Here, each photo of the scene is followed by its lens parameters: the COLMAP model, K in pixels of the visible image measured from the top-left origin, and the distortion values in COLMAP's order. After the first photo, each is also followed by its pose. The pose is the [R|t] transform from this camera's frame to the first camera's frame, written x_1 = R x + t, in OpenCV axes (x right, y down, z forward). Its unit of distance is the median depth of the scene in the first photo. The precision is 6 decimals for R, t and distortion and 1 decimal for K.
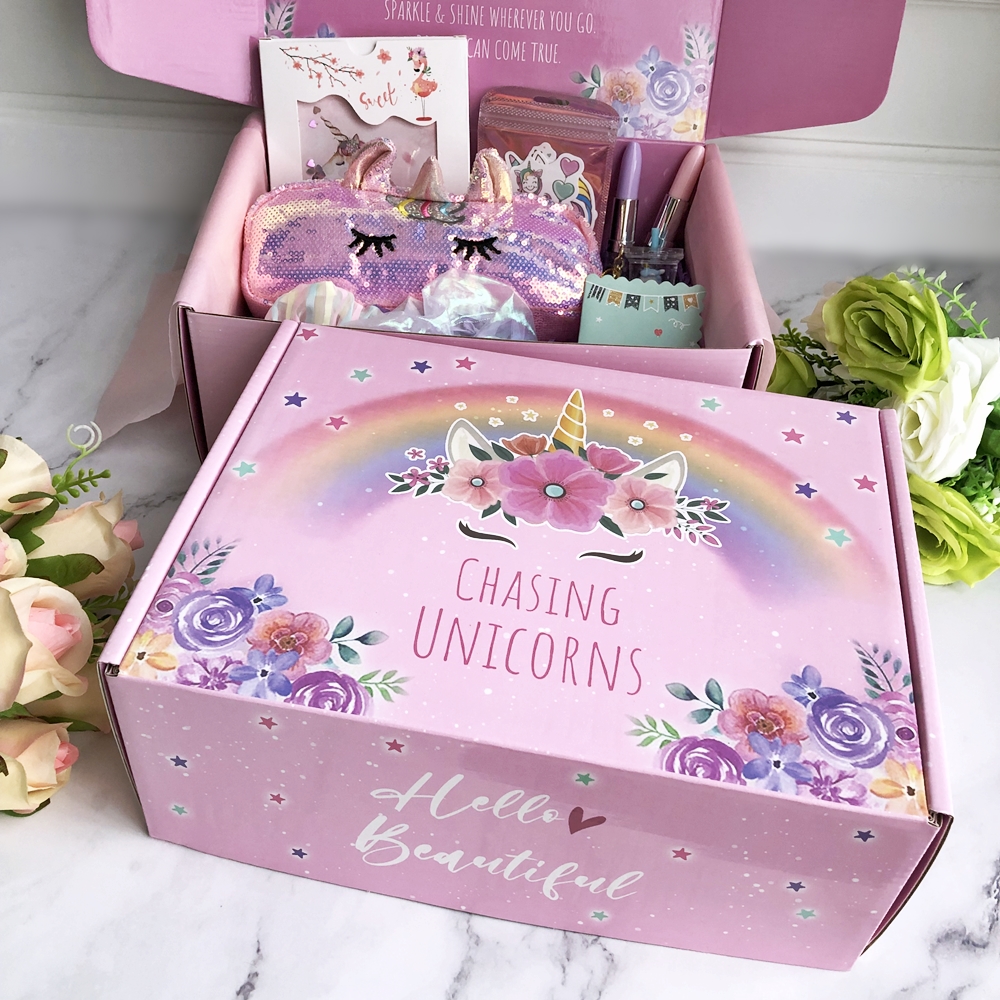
lens RADIAL K [[1086.1, 0, 494.5], [0, 1086.1, 501.5], [0, 0, 1]] dist [0.032943, 0.000000]
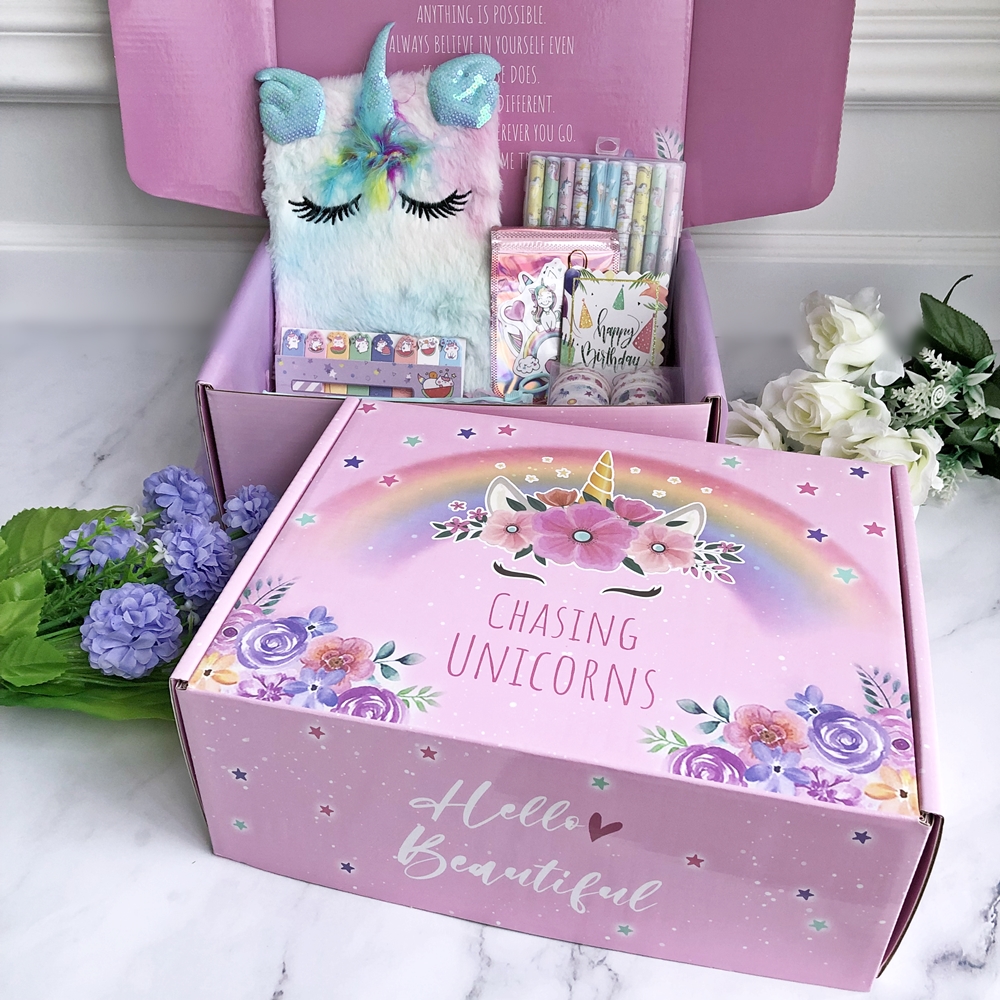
lens RADIAL K [[1086.1, 0, 501.7], [0, 1086.1, 498.6], [0, 0, 1]] dist [0.032943, 0.000000]
pose [[0.997070, -0.012342, -0.075491, 0.067544], [0.003606, 0.993383, -0.114788, 0.092230], [0.076409, 0.114179, 0.990517, -0.117565]]
